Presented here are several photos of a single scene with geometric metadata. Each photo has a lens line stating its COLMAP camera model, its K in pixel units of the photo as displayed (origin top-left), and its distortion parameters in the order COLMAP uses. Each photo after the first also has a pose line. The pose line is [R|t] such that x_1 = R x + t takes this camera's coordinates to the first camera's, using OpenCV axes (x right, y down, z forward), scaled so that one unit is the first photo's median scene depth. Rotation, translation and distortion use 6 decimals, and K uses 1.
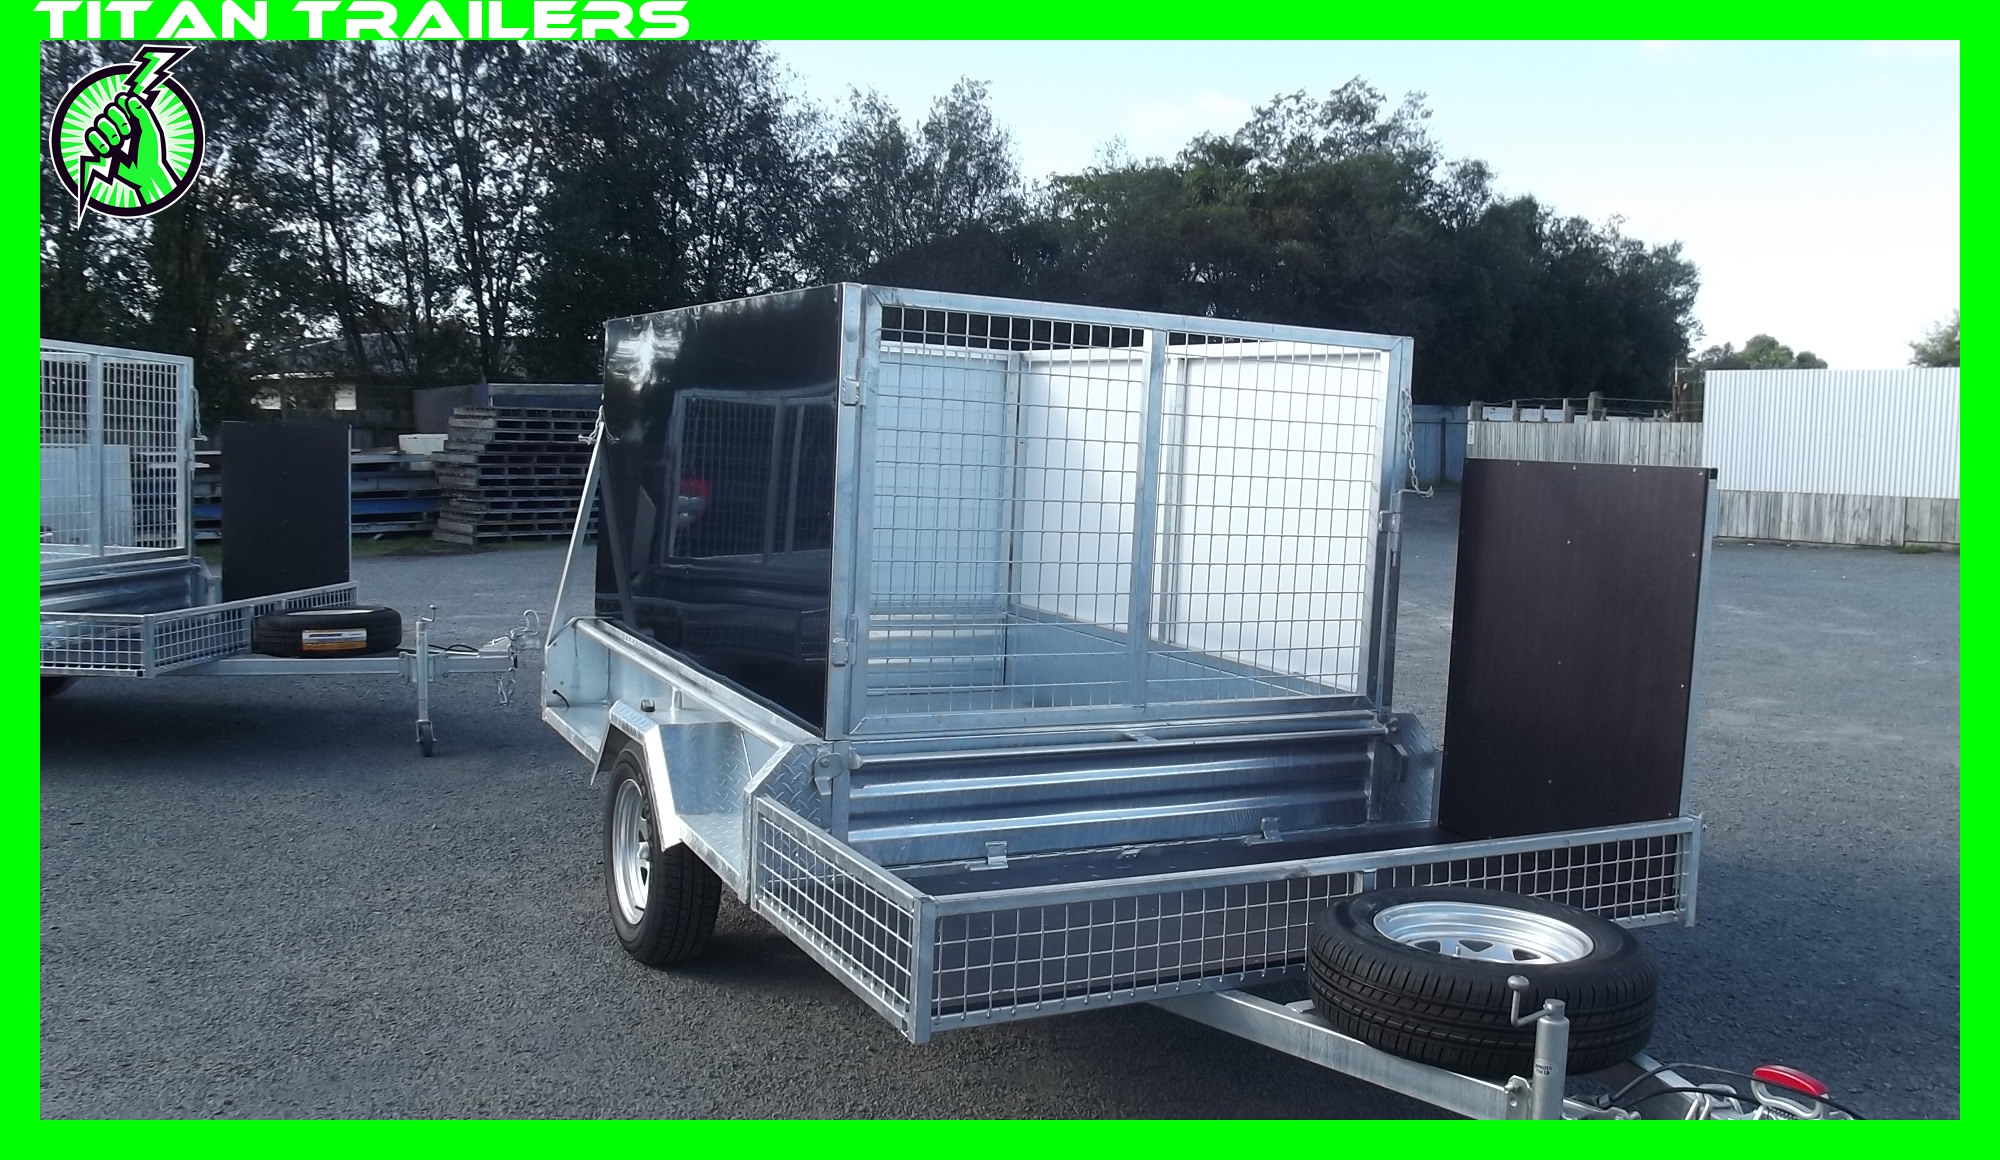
lens RADIAL K [[1688.3, 0, 1000.0], [0, 1688.3, 580.0], [0, 0, 1]] dist [-0.119968, -0.000621]
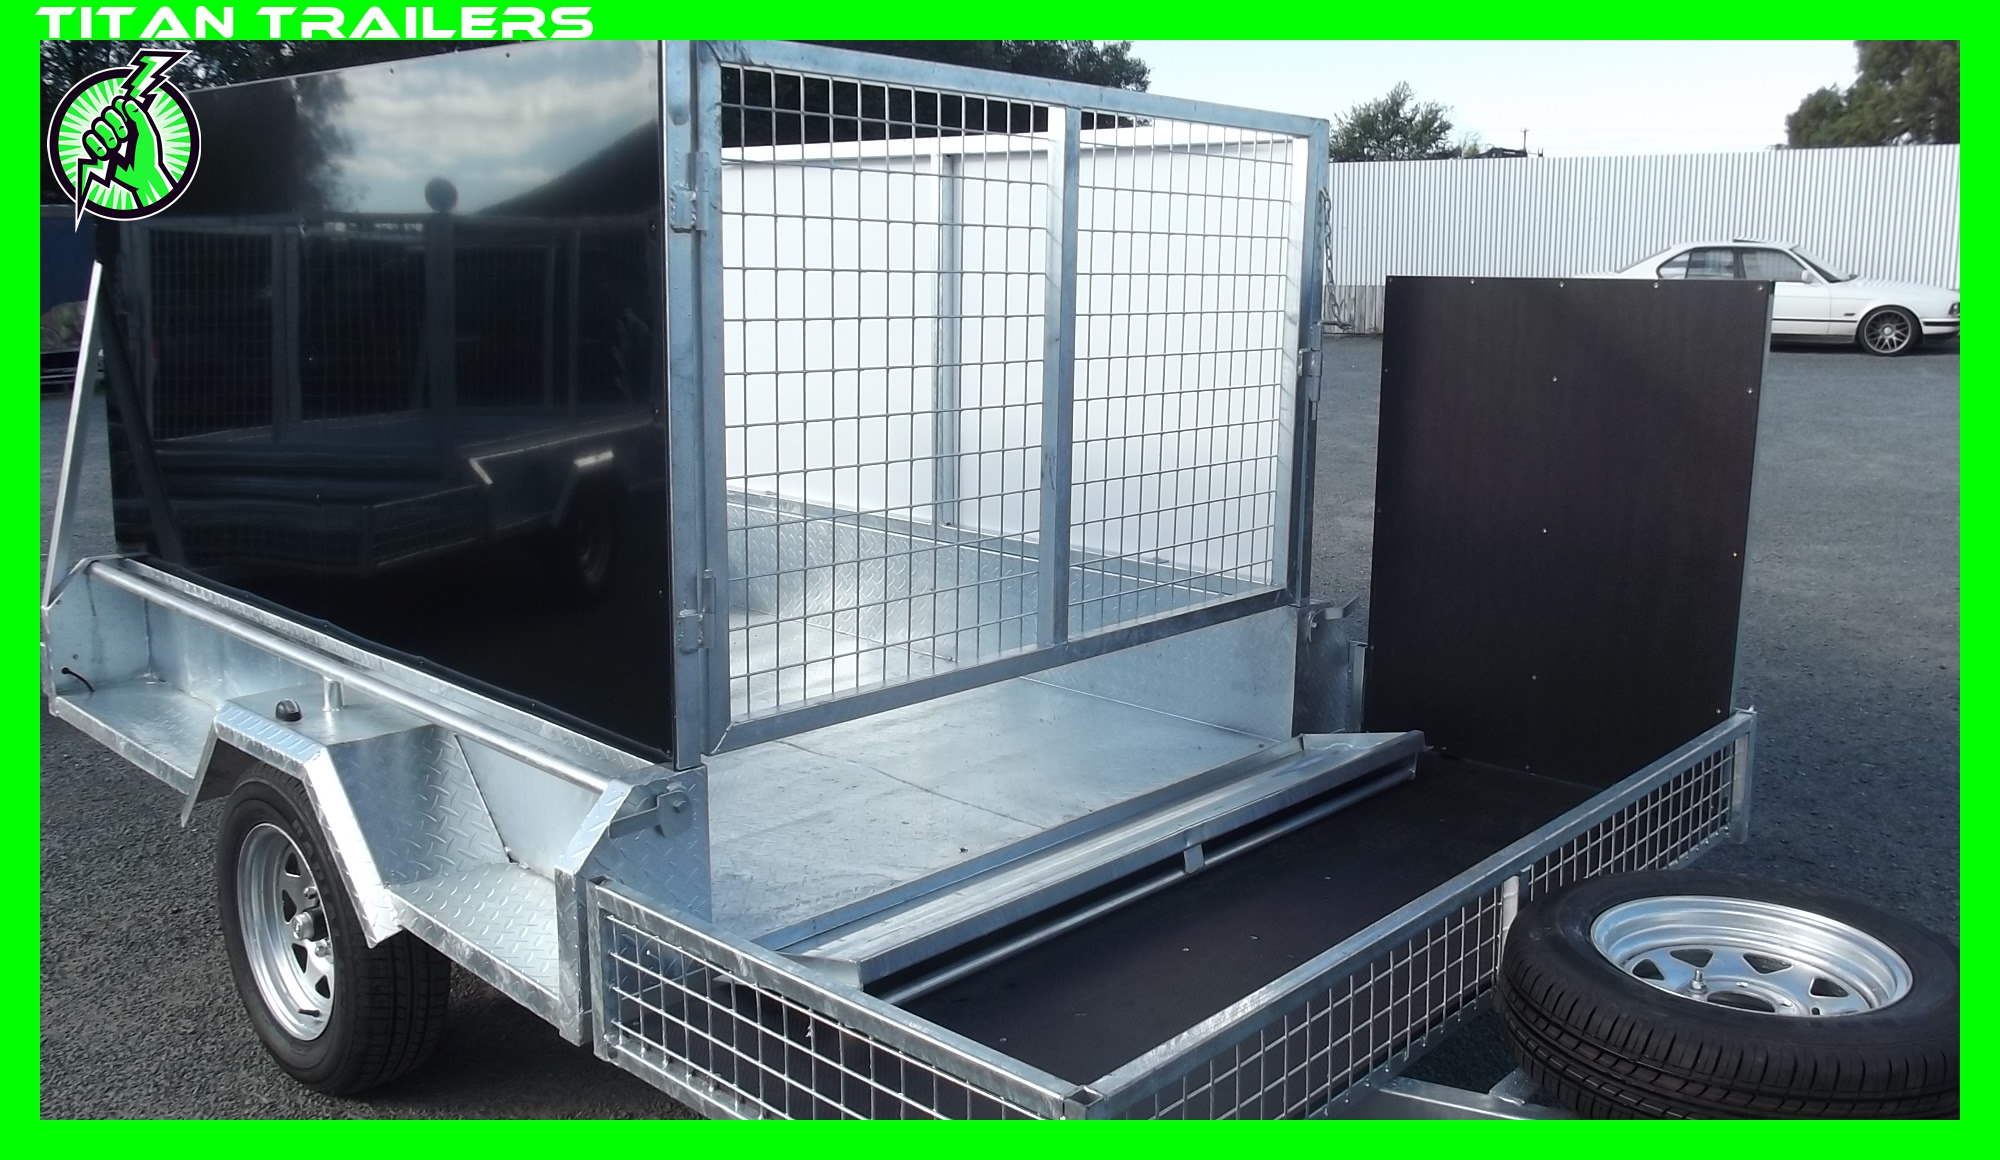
lens RADIAL K [[1658.3, 0, 1000.0], [0, 1658.3, 580.0], [0, 0, 1]] dist [-0.033284, 0.016243]
pose [[0.941886, -0.097005, 0.321622, -0.157793], [0.060415, 0.990704, 0.121880, -0.037927], [-0.330455, -0.095366, 0.938991, 0.328856]]
